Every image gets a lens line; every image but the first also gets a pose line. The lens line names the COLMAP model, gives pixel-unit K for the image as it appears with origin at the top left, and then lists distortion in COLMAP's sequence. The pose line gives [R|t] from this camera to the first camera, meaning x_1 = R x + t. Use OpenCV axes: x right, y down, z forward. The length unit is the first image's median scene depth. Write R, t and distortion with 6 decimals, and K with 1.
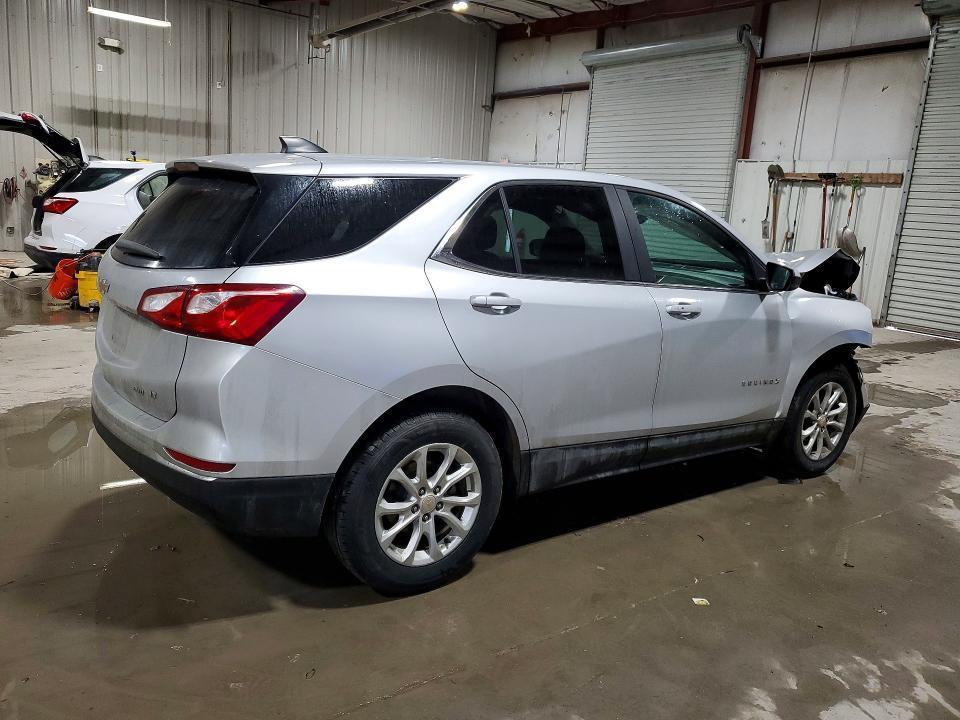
lens RADIAL K [[747.1, 0, 469.7], [0, 747.1, 348.2], [0, 0, 1]] dist [0.002158, -0.004451]
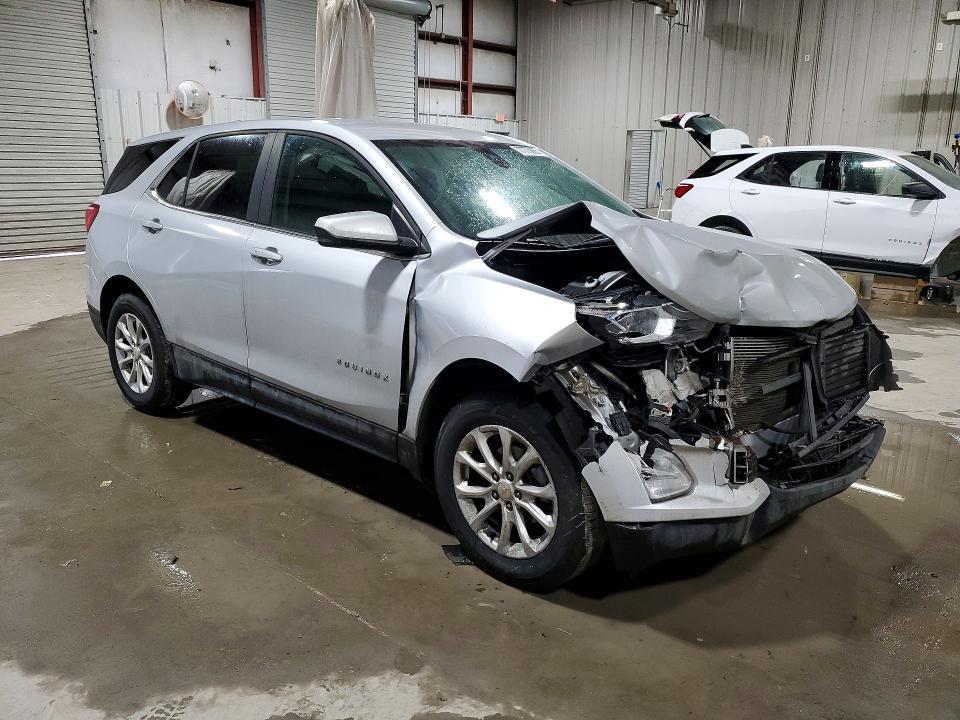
lens RADIAL K [[747.1, 0, 469.7], [0, 747.1, 348.2], [0, 0, 1]] dist [0.002158, -0.004451]
pose [[0.223812, 0.168973, -0.959873, 1.182526], [-0.177480, 0.975456, 0.130334, -0.097290], [0.958337, 0.141188, 0.248308, 0.944584]]
